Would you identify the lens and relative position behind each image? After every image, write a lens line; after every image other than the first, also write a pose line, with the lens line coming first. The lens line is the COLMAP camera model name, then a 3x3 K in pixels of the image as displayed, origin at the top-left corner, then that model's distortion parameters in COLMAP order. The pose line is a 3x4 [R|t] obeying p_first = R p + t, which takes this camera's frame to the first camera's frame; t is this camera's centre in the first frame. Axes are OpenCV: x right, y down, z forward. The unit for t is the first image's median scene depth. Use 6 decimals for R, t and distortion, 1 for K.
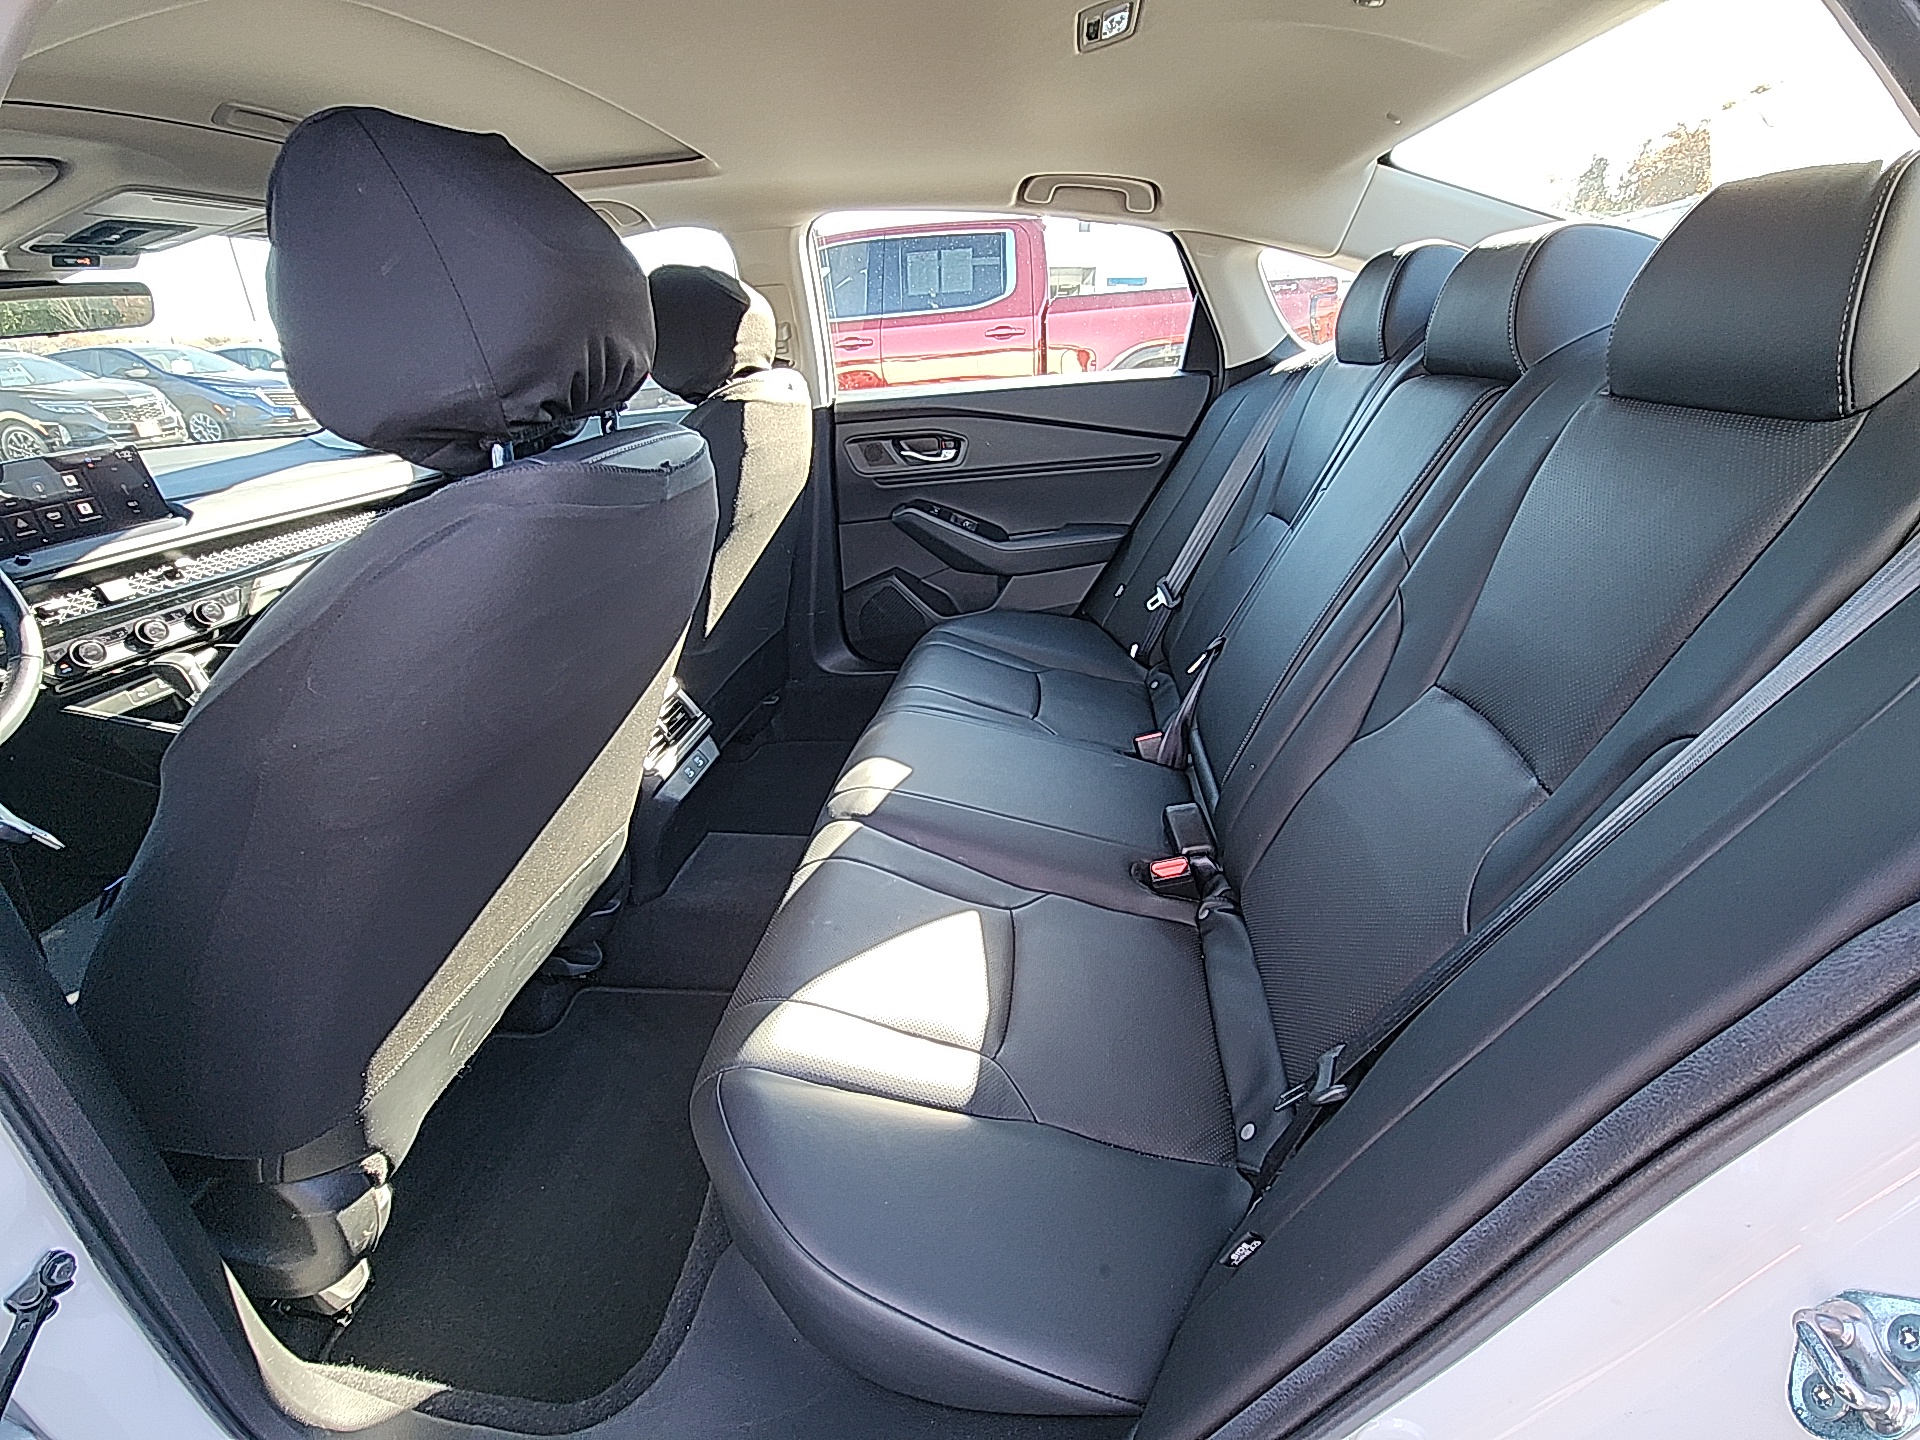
lens RADIAL K [[783.5, 0, 954.6], [0, 783.5, 708.2], [0, 0, 1]] dist [0.001734, -0.004170]
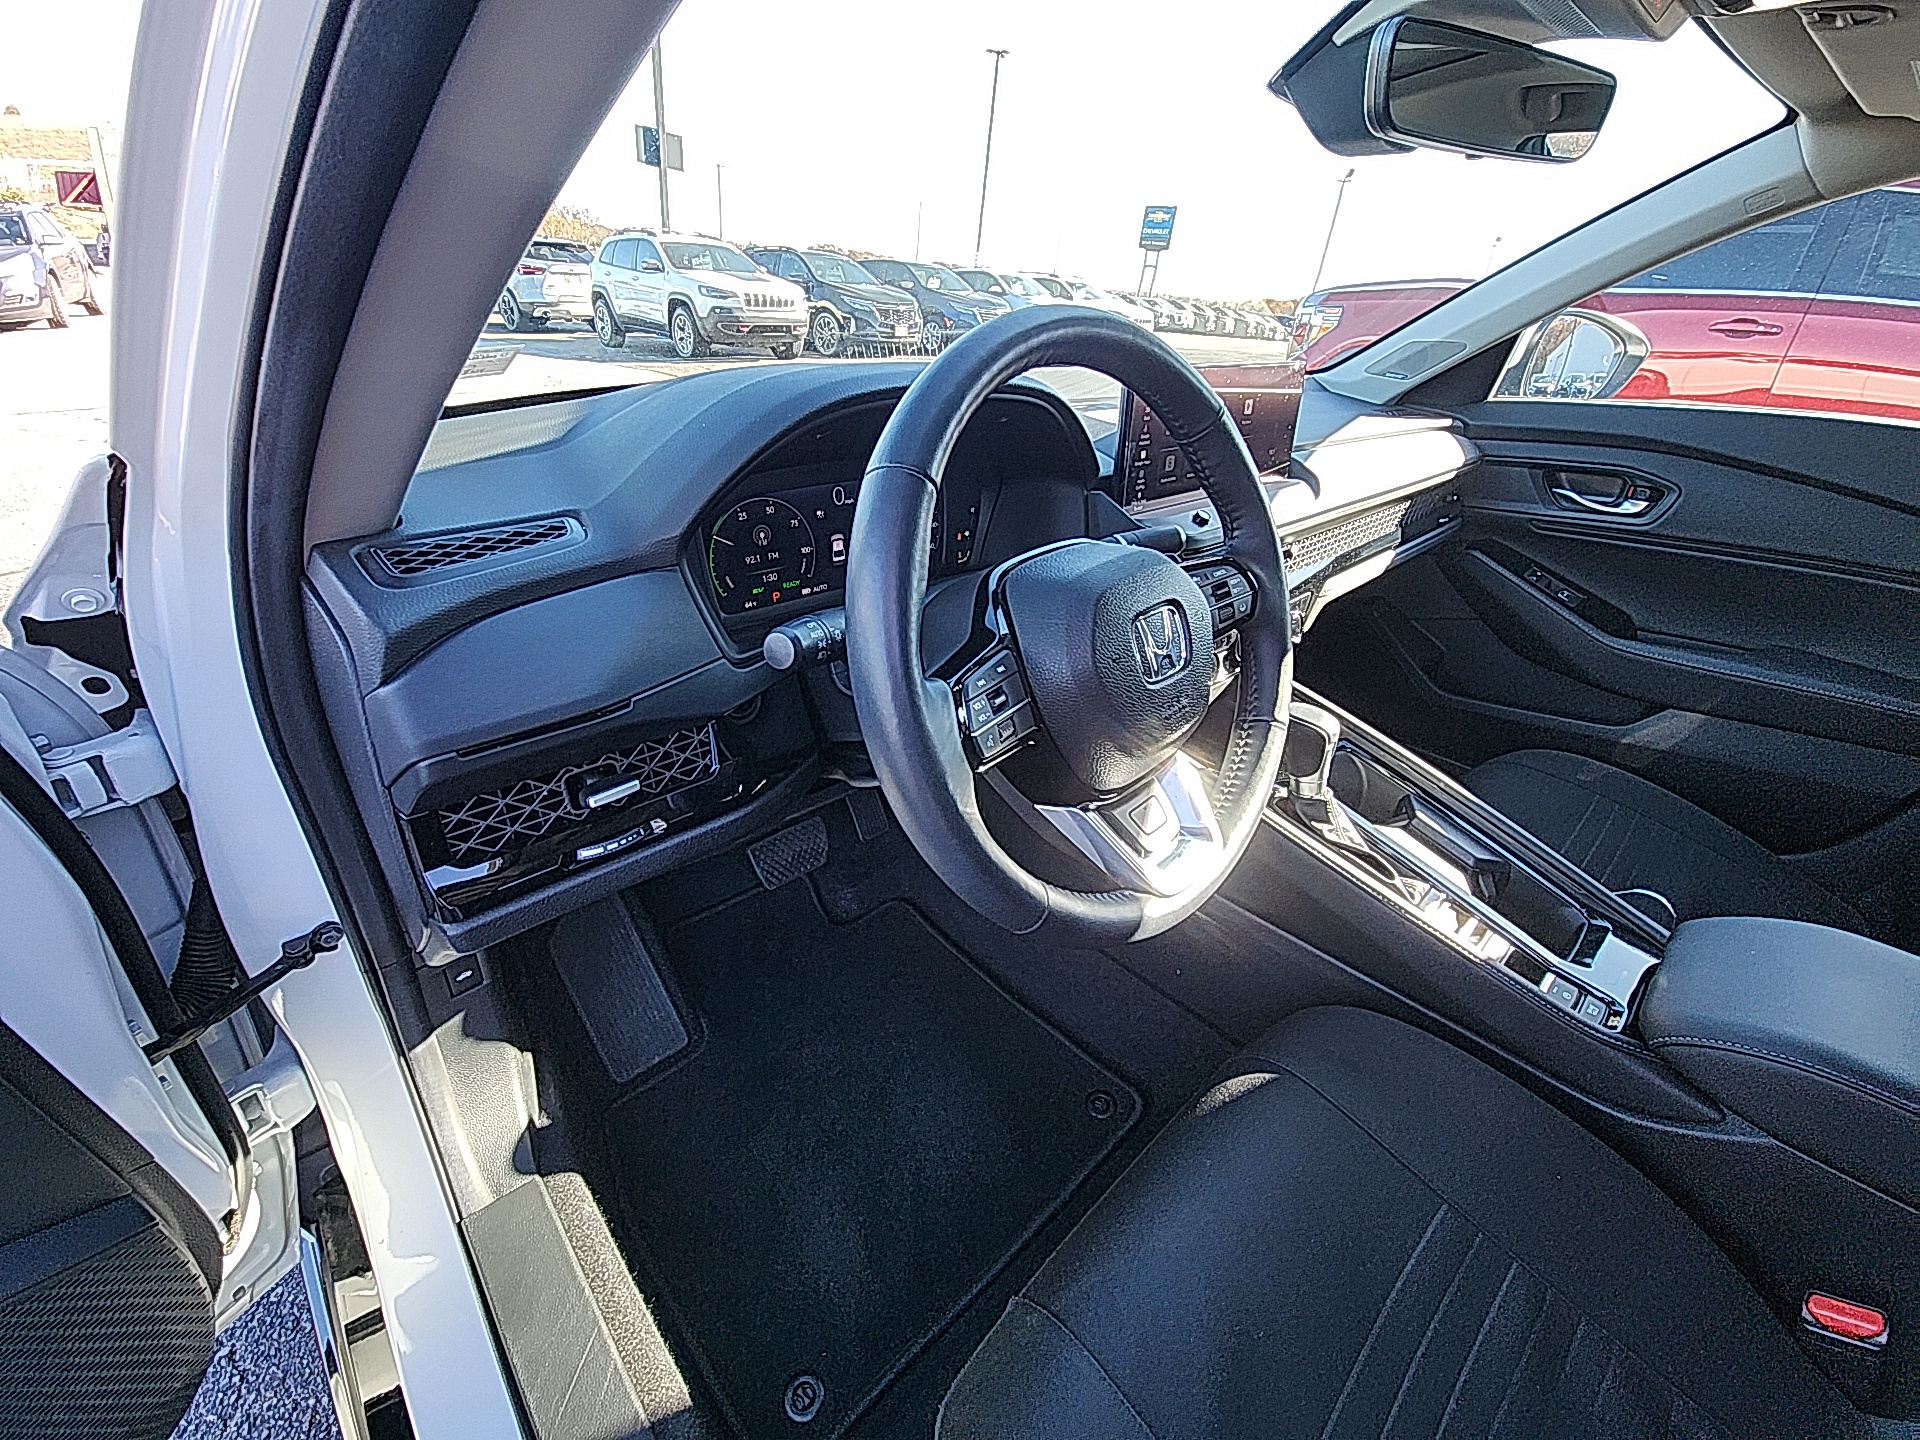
lens RADIAL K [[772.9, 0, 953.7], [0, 772.9, 706.7], [0, 0, 1]] dist [0.009755, -0.008170]
pose [[0.768297, 0.369827, -0.522444, -0.814085], [-0.344419, 0.926823, 0.149582, -0.056804], [0.539533, 0.065016, 0.839451, 0.284254]]
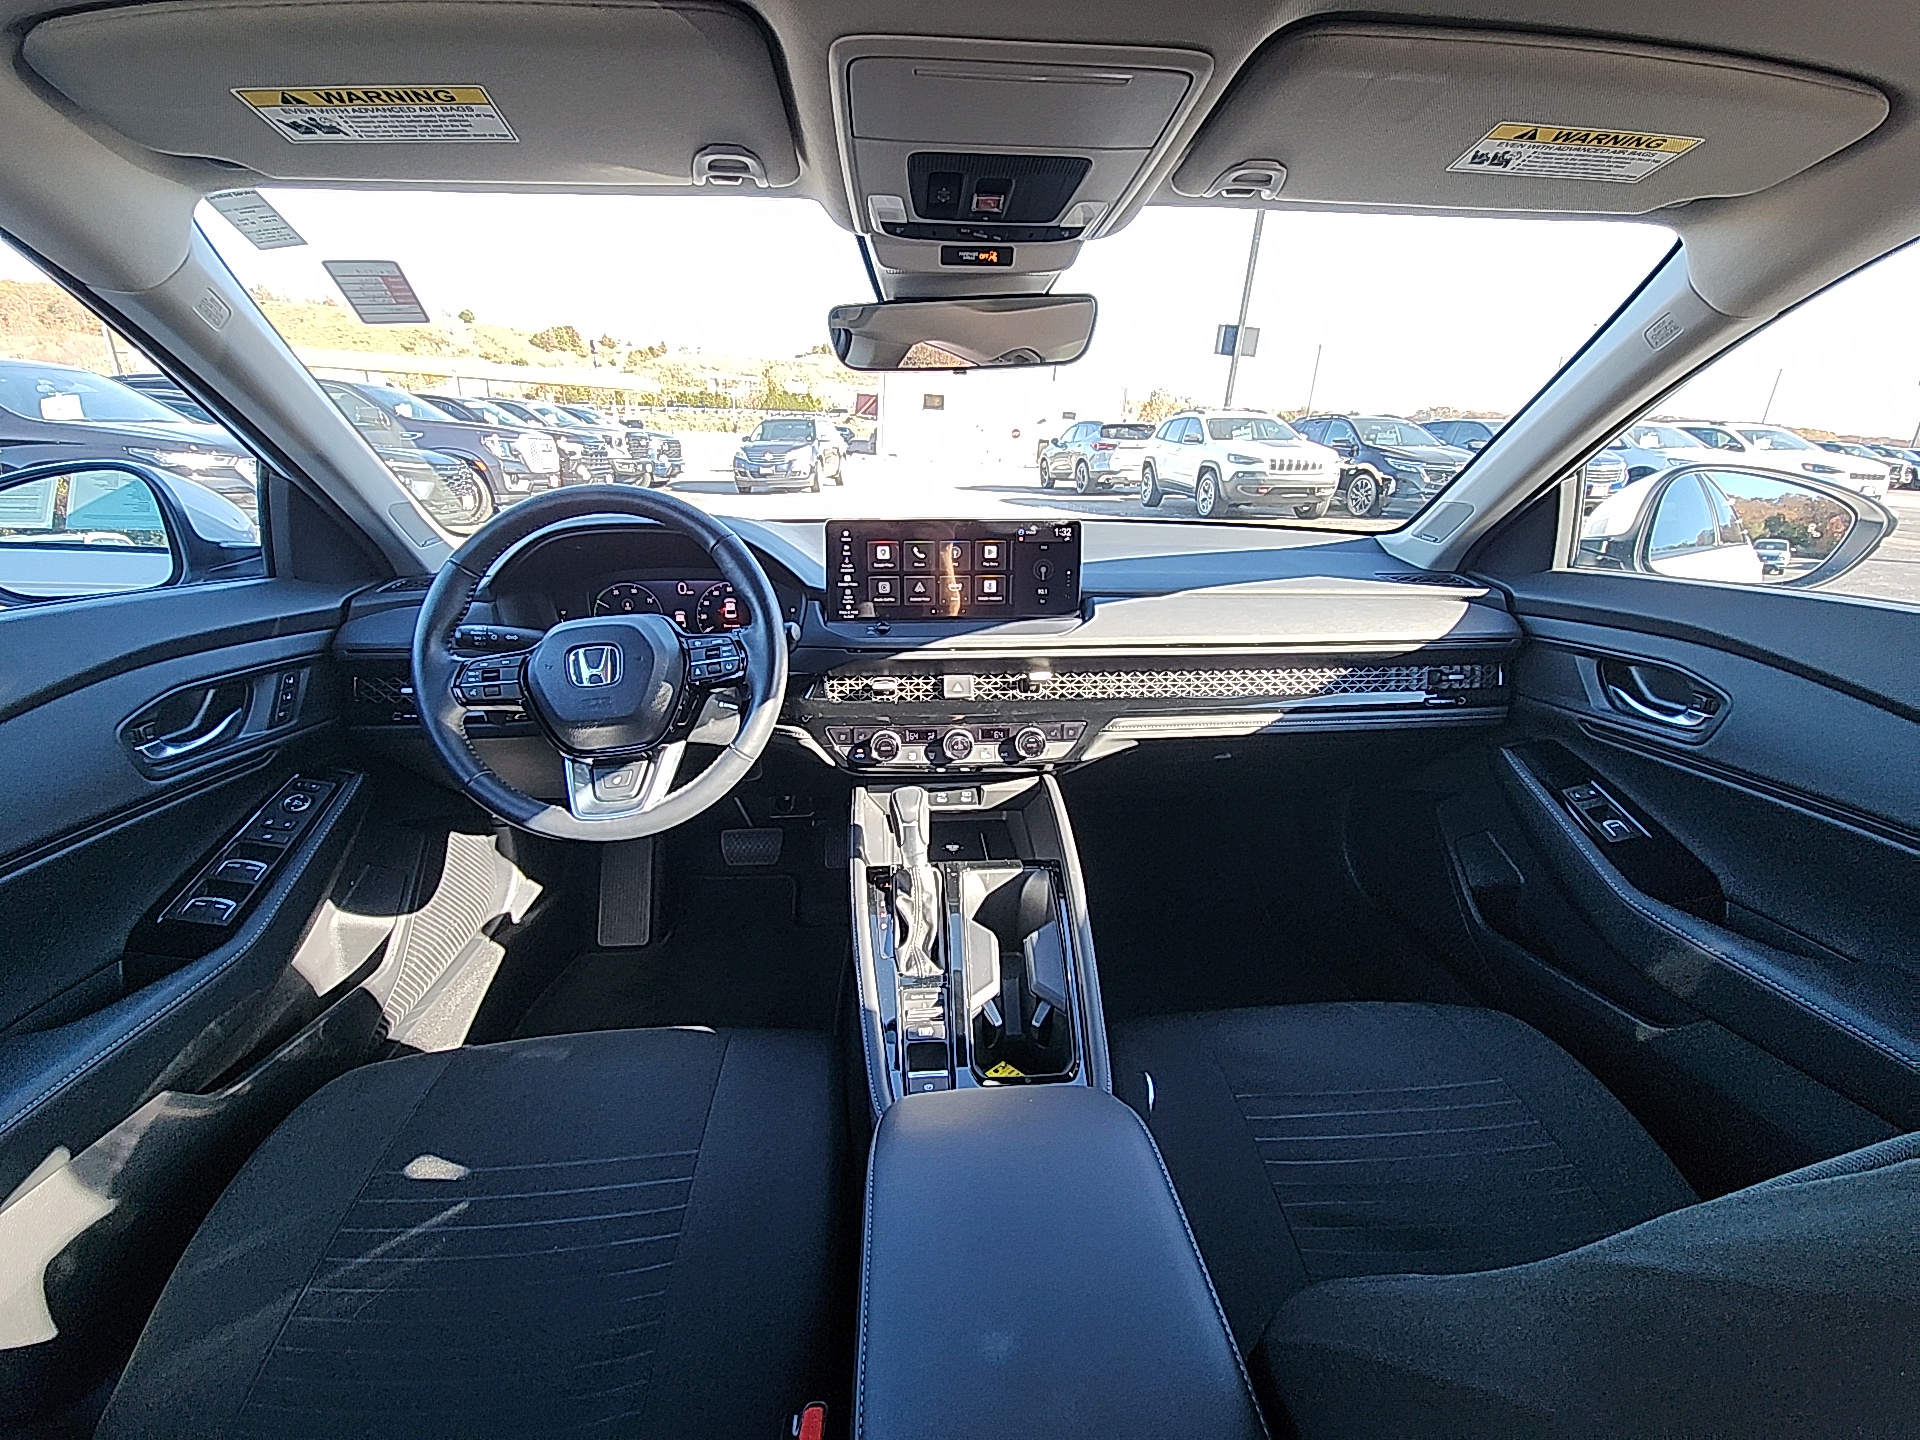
lens RADIAL K [[772.9, 0, 952.1], [0, 772.9, 711.2], [0, 0, 1]] dist [0.009755, -0.008170]
pose [[0.203725, 0.361846, -0.909705, -0.312675], [-0.431903, 0.867103, 0.248178, -0.305864], [0.878610, 0.342344, 0.332933, 0.690328]]
